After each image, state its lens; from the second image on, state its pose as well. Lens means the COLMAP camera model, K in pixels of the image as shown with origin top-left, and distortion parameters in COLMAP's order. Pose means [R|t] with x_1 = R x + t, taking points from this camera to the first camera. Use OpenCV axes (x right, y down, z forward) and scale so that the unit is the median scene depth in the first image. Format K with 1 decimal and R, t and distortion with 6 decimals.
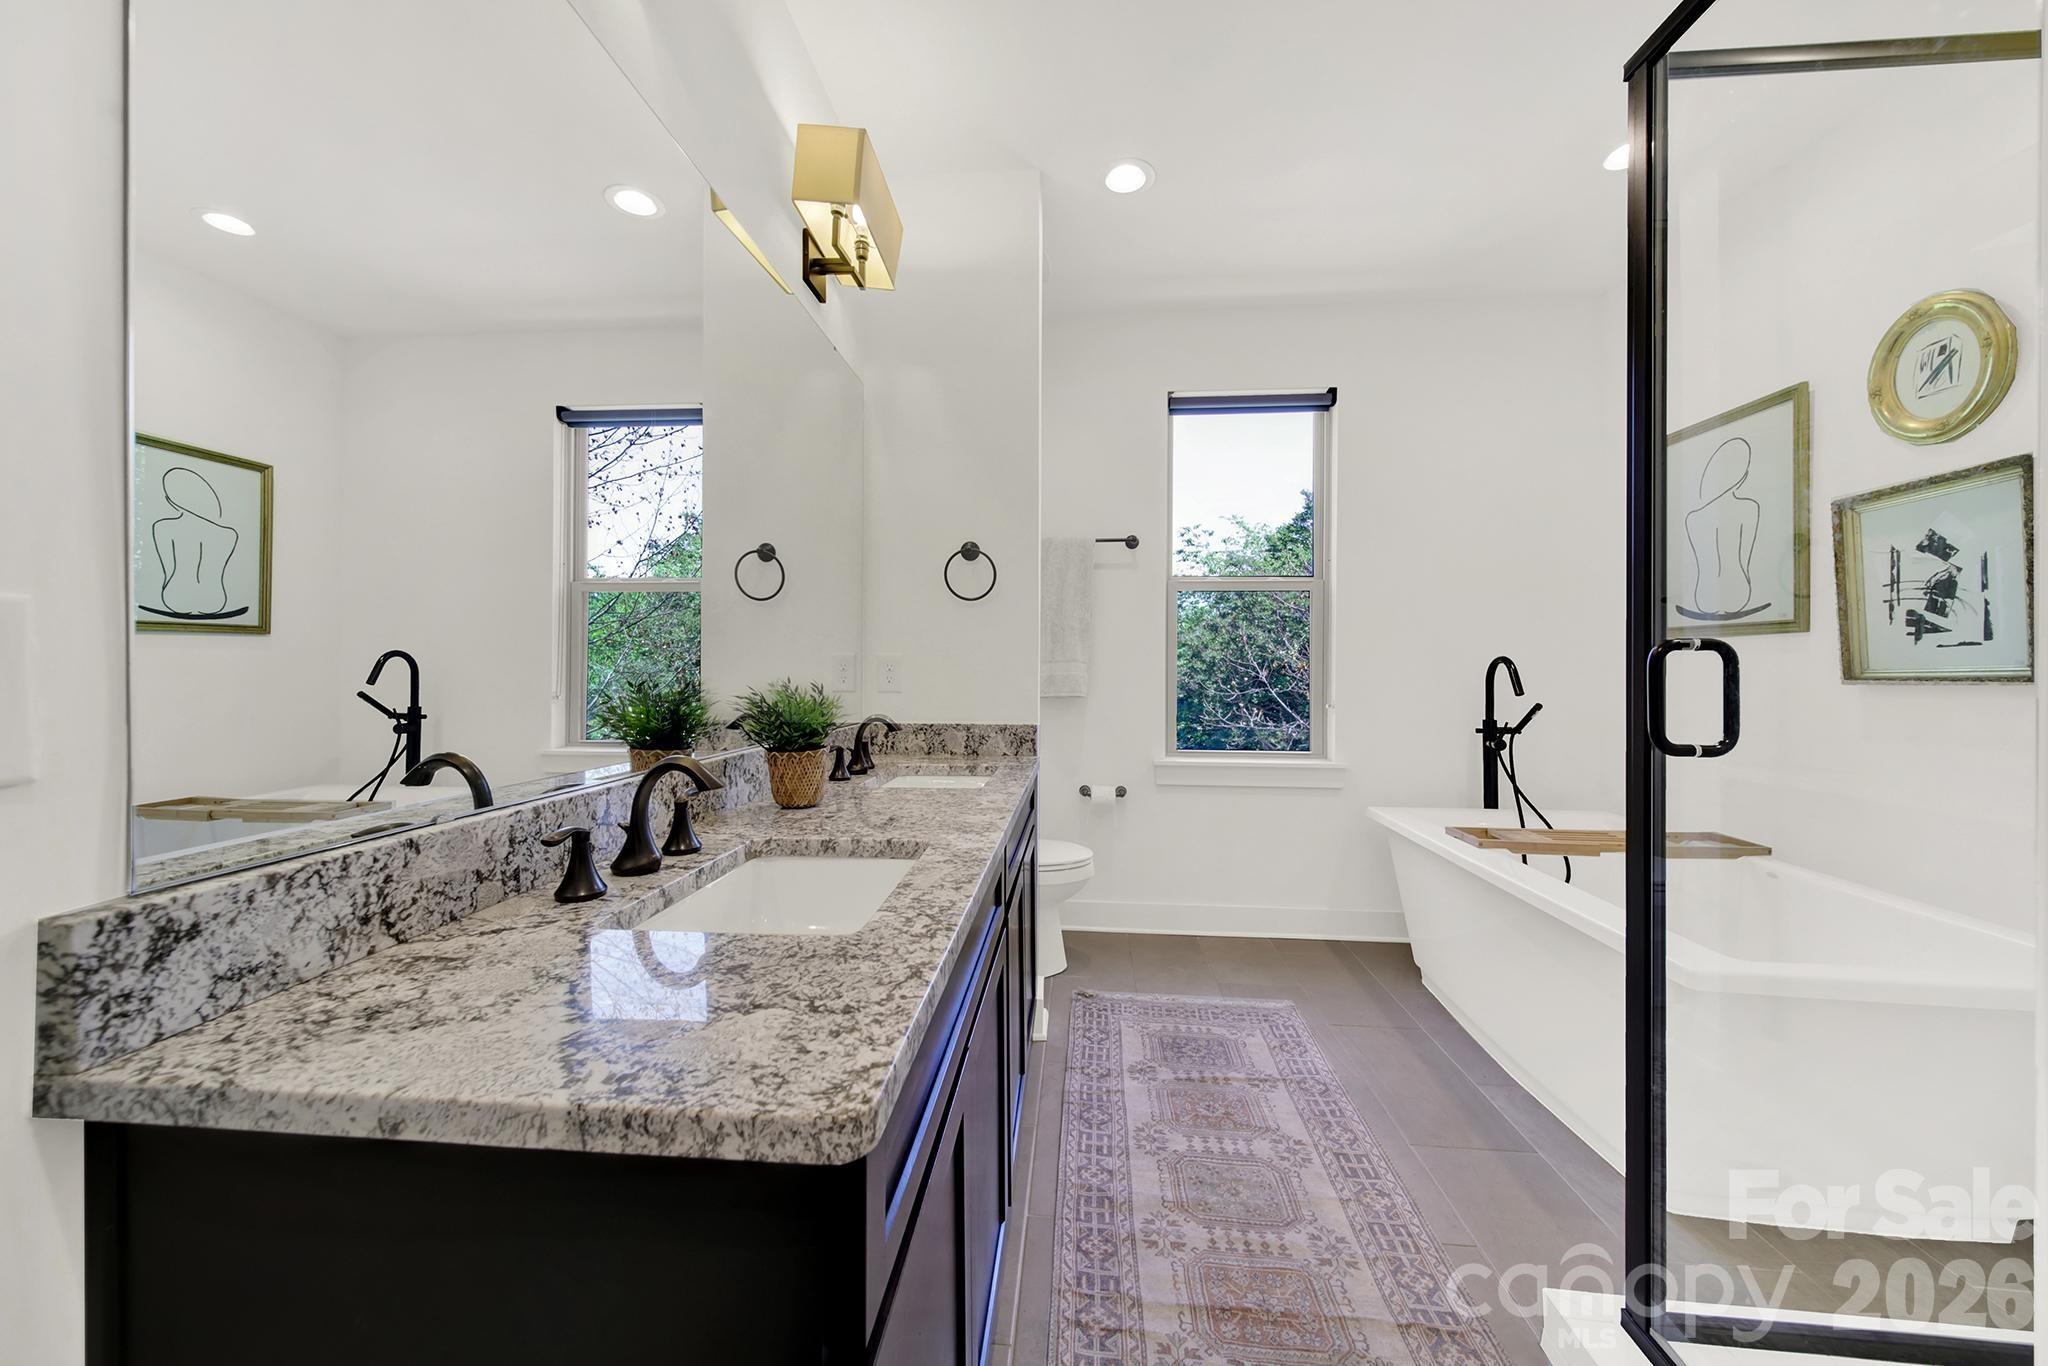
lens RADIAL K [[745.2, 0, 1047.7], [0, 745.2, 672.9], [0, 0, 1]] dist [-0.000506, -0.000063]
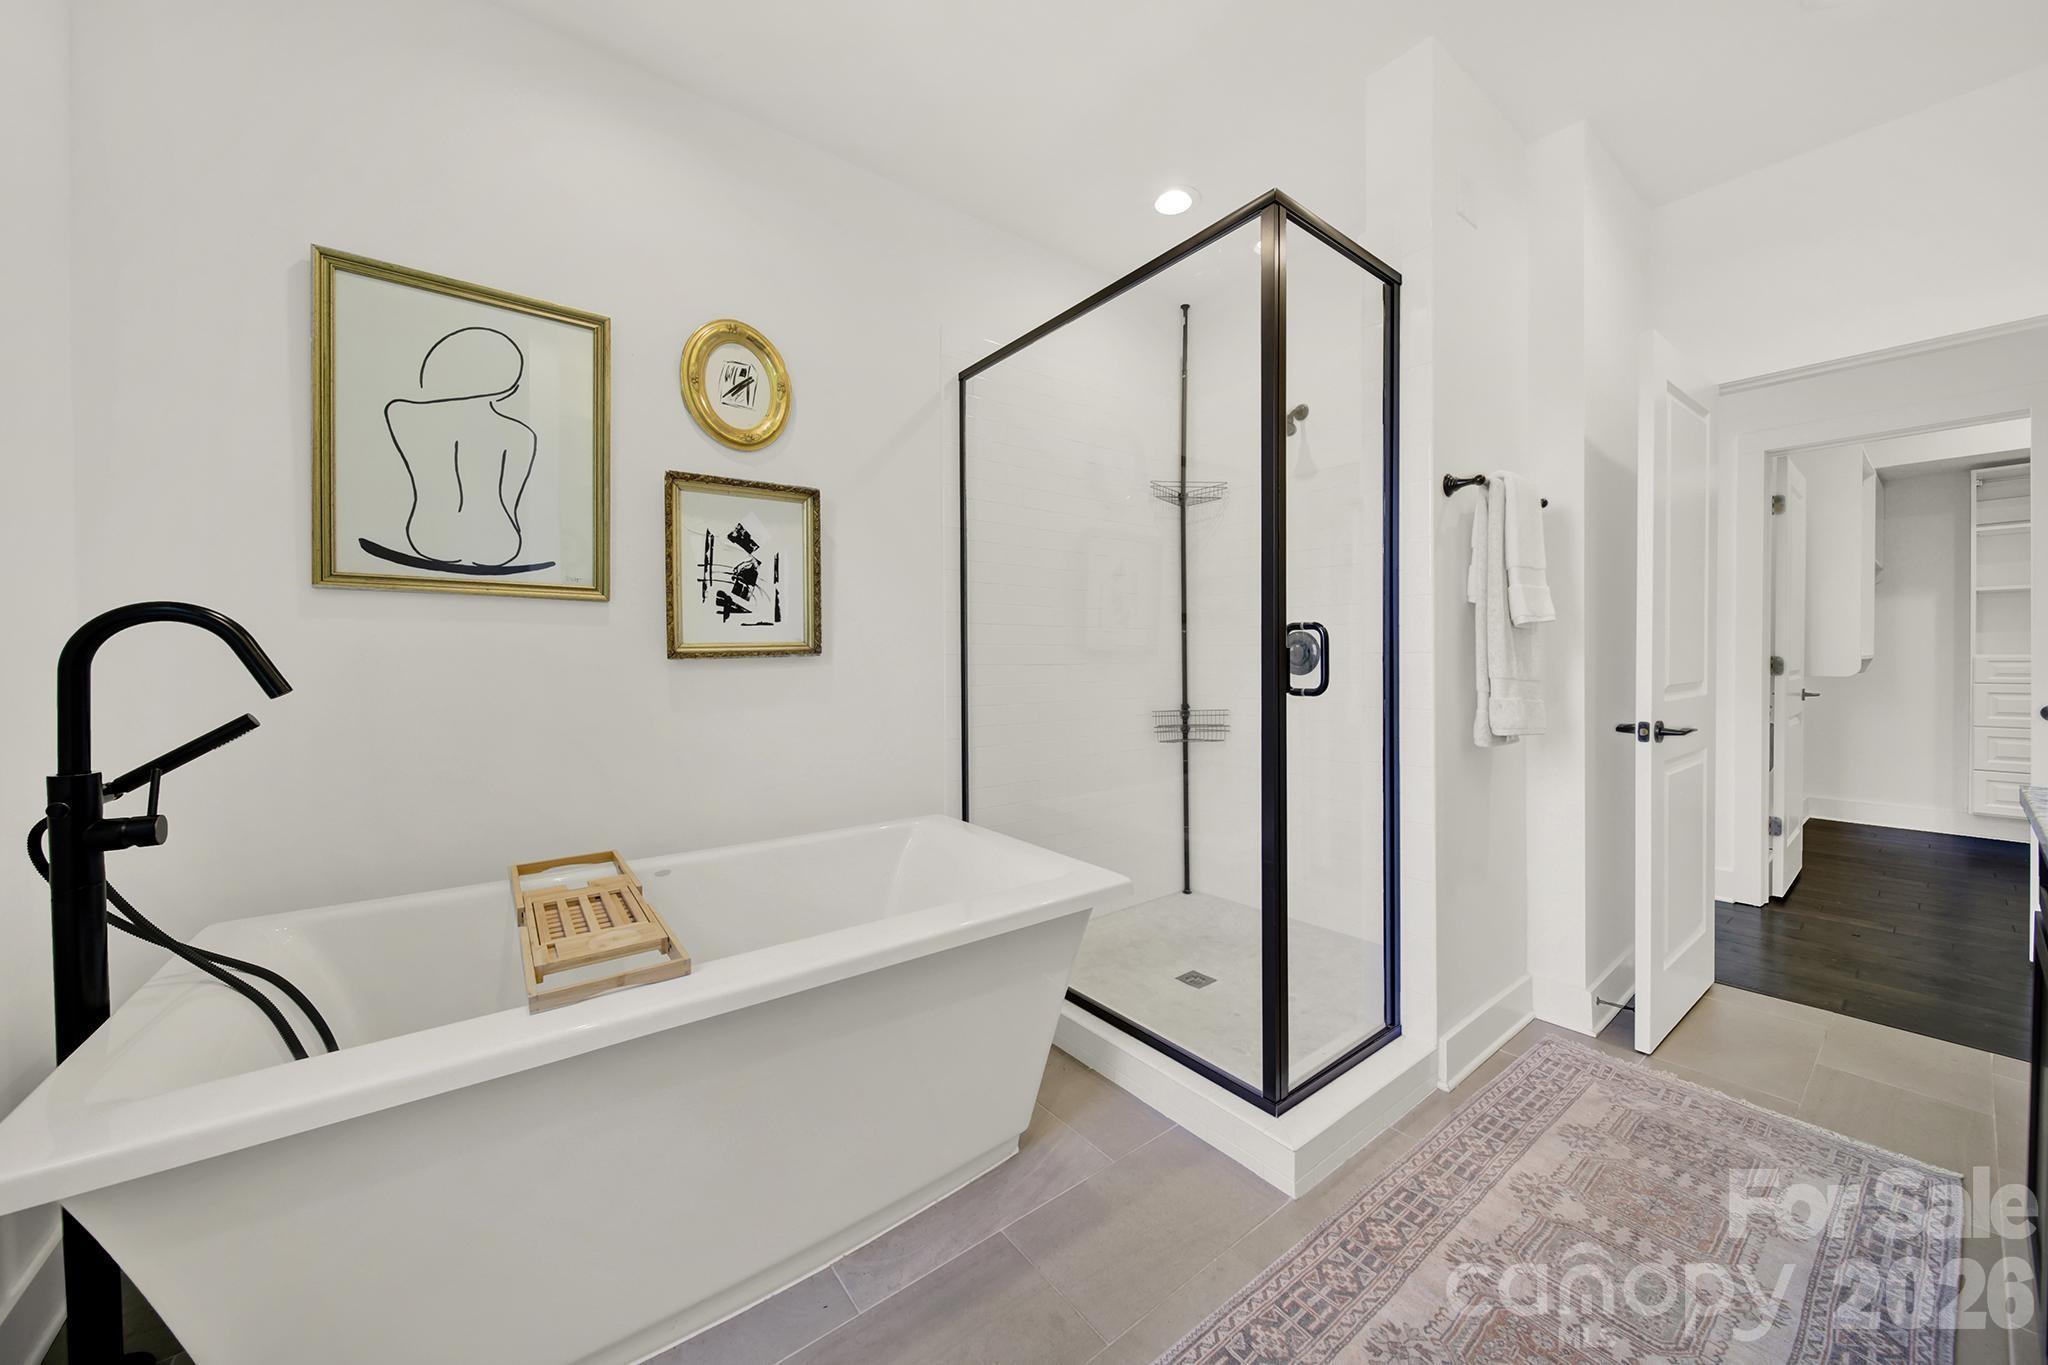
lens RADIAL K [[745.2, 0, 1047.7], [0, 745.2, 672.4], [0, 0, 1]] dist [-0.000506, -0.000063]
pose [[-0.678156, -0.024359, 0.734514, -0.000072], [-0.000682, 0.999471, 0.032516, 0.000942], [-0.734918, 0.021550, -0.677814, 1.427724]]
